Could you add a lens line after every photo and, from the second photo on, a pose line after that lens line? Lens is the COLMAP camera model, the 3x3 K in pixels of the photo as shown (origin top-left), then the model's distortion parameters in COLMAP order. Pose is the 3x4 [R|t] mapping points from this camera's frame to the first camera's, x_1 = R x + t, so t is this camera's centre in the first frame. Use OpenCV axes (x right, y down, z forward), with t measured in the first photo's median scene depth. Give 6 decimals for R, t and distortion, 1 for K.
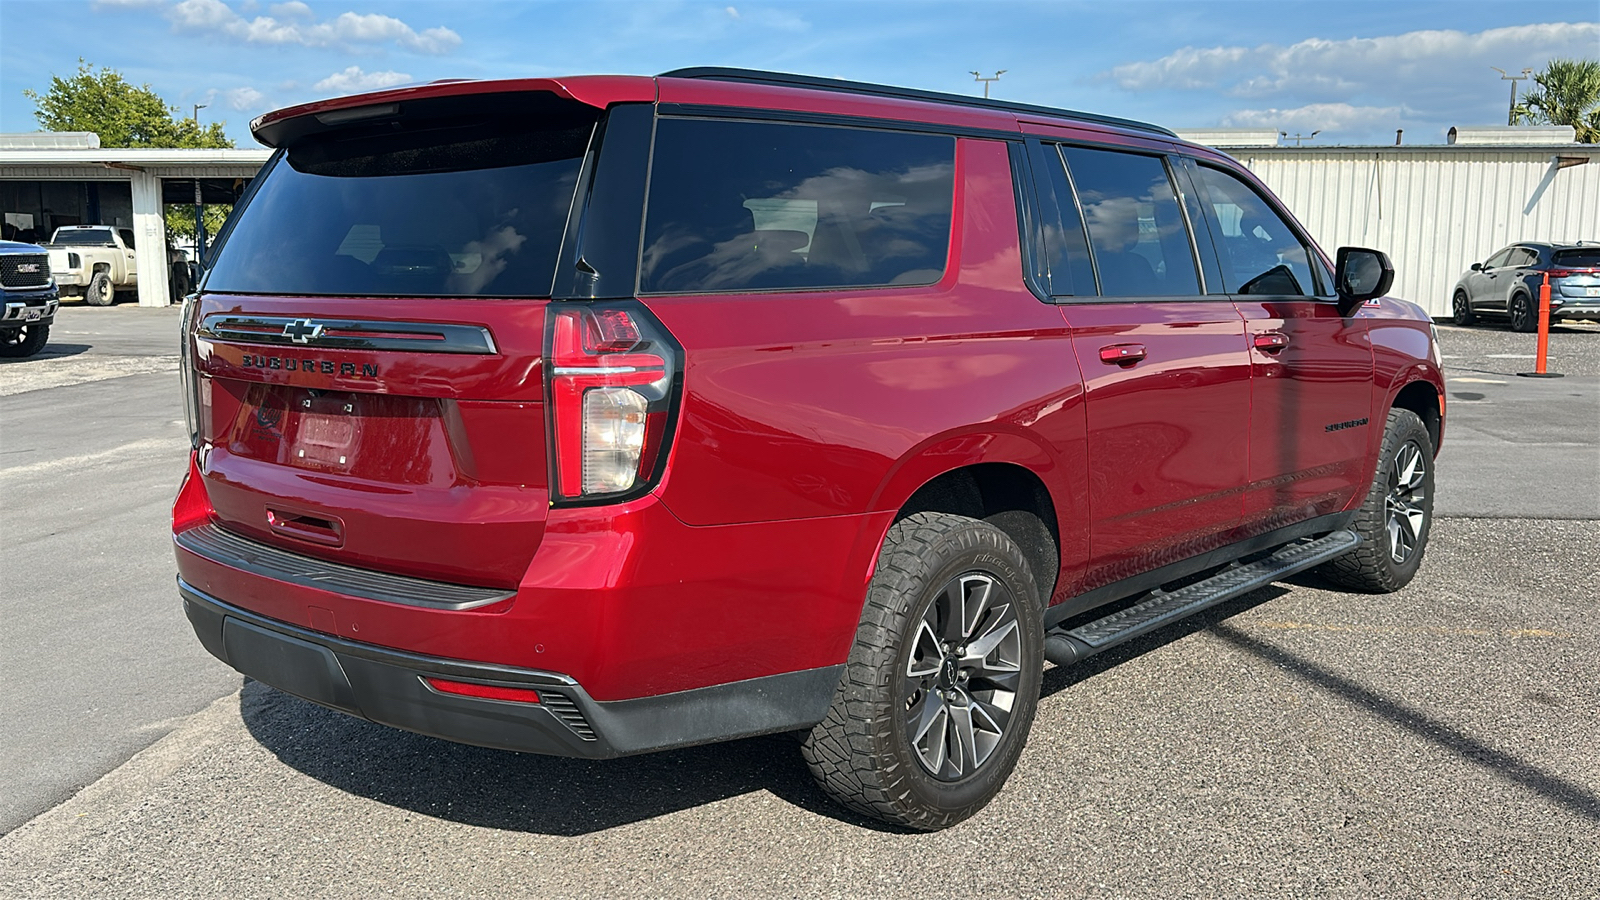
lens RADIAL K [[1440.8, 0, 796.9], [0, 1440.8, 452.0], [0, 0, 1]] dist [0.041885, -0.053897]
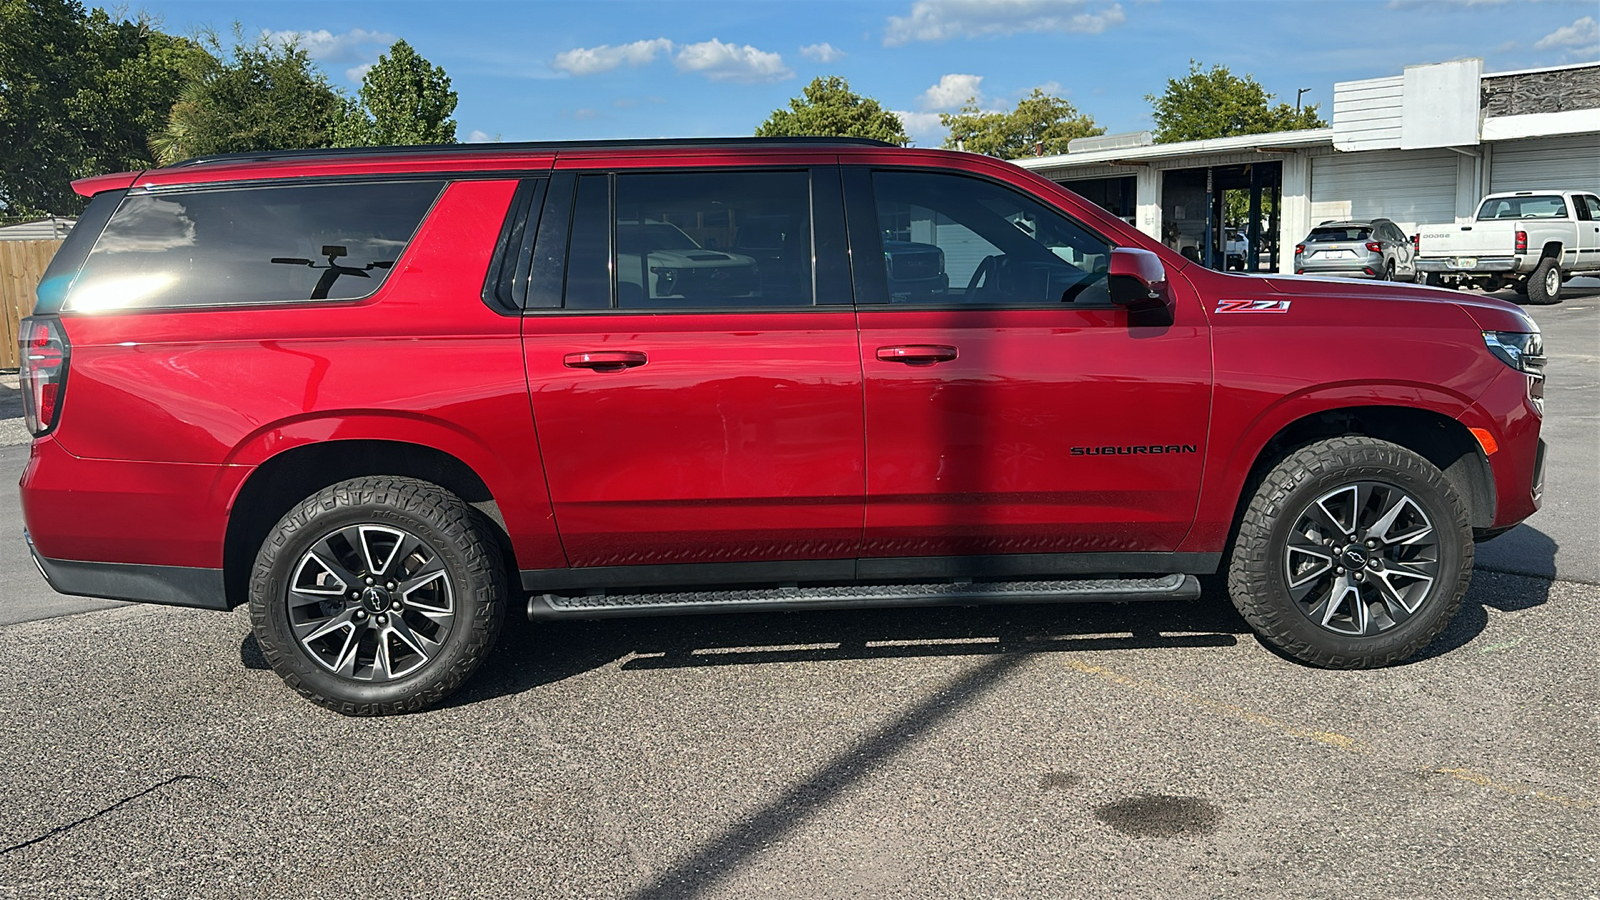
lens RADIAL K [[1440.8, 0, 791.0], [0, 1440.8, 453.9], [0, 0, 1]] dist [0.041885, -0.053897]
pose [[0.678491, 0.080526, -0.730182, 0.123051], [-0.066555, 0.996624, 0.048067, -0.006152], [0.731588, 0.015984, 0.681560, 0.037370]]
